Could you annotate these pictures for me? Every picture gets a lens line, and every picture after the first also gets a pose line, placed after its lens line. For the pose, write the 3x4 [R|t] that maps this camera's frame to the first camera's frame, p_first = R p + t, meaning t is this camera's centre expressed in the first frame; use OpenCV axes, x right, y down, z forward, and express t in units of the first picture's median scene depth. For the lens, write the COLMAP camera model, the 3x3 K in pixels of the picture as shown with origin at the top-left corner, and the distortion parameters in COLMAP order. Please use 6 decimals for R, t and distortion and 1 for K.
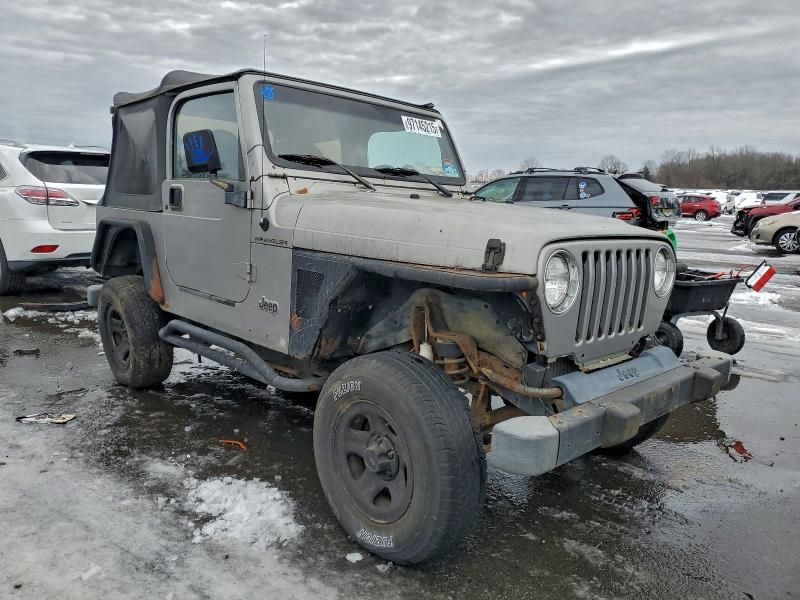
lens RADIAL K [[613.0, 0, 395.2], [0, 613.0, 301.5], [0, 0, 1]] dist [0.052127, -0.013152]
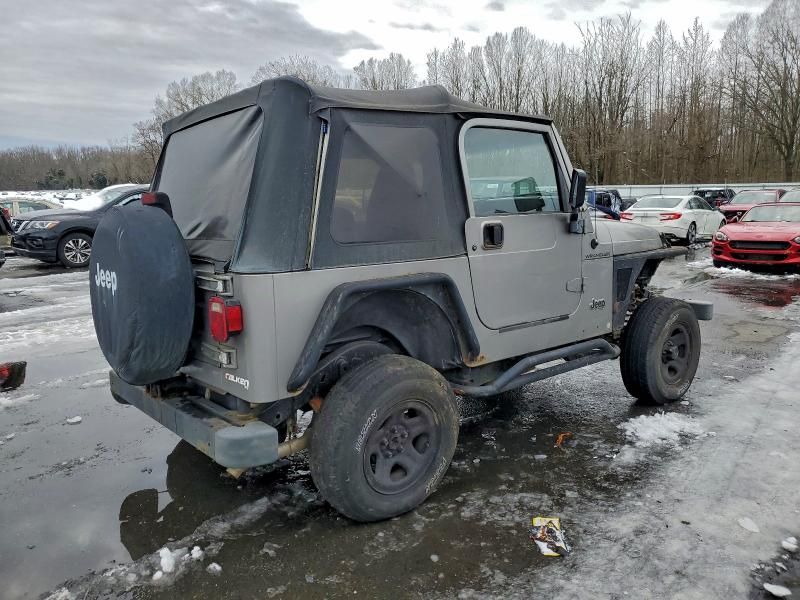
lens RADIAL K [[613.0, 0, 395.3], [0, 613.0, 298.5], [0, 0, 1]] dist [0.052127, -0.013152]
pose [[0.059805, -0.197529, 0.978471, -1.497015], [0.178759, 0.966499, 0.184187, -0.320149], [-0.982074, 0.163895, 0.093112, 1.272843]]
